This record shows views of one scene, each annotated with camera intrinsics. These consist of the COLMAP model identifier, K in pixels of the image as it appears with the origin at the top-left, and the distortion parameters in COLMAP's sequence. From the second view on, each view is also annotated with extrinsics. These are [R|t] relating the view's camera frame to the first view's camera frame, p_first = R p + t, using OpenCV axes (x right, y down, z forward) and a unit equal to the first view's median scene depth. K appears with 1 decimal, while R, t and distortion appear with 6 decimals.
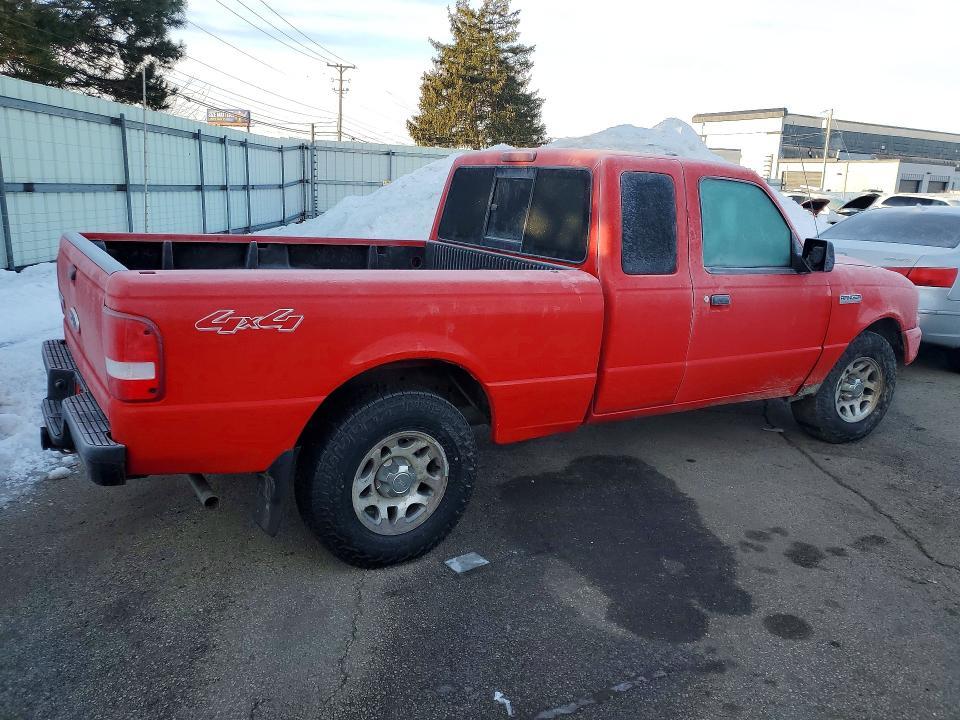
lens RADIAL K [[748.6, 0, 480.0], [0, 748.6, 360.0], [0, 0, 1]] dist [0.025402, -0.011367]
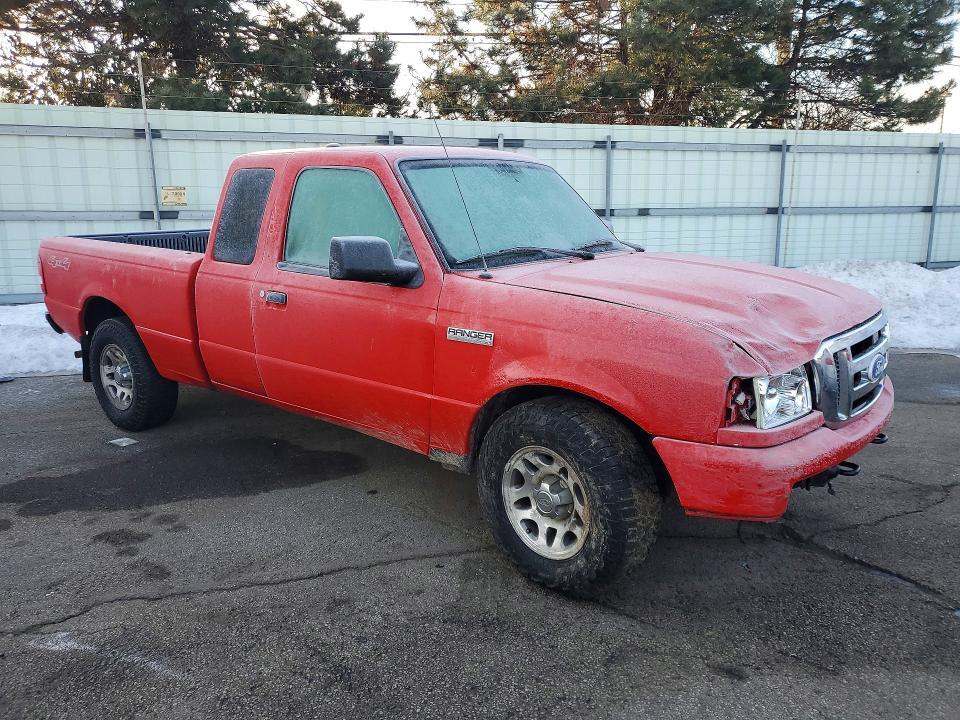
lens RADIAL K [[748.6, 0, 480.0], [0, 748.6, 360.0], [0, 0, 1]] dist [0.025402, -0.011367]
pose [[0.302791, 0.160573, -0.939433, 1.167509], [-0.202366, 0.974060, 0.101266, -0.135422], [0.931325, 0.159446, 0.327431, 0.846742]]
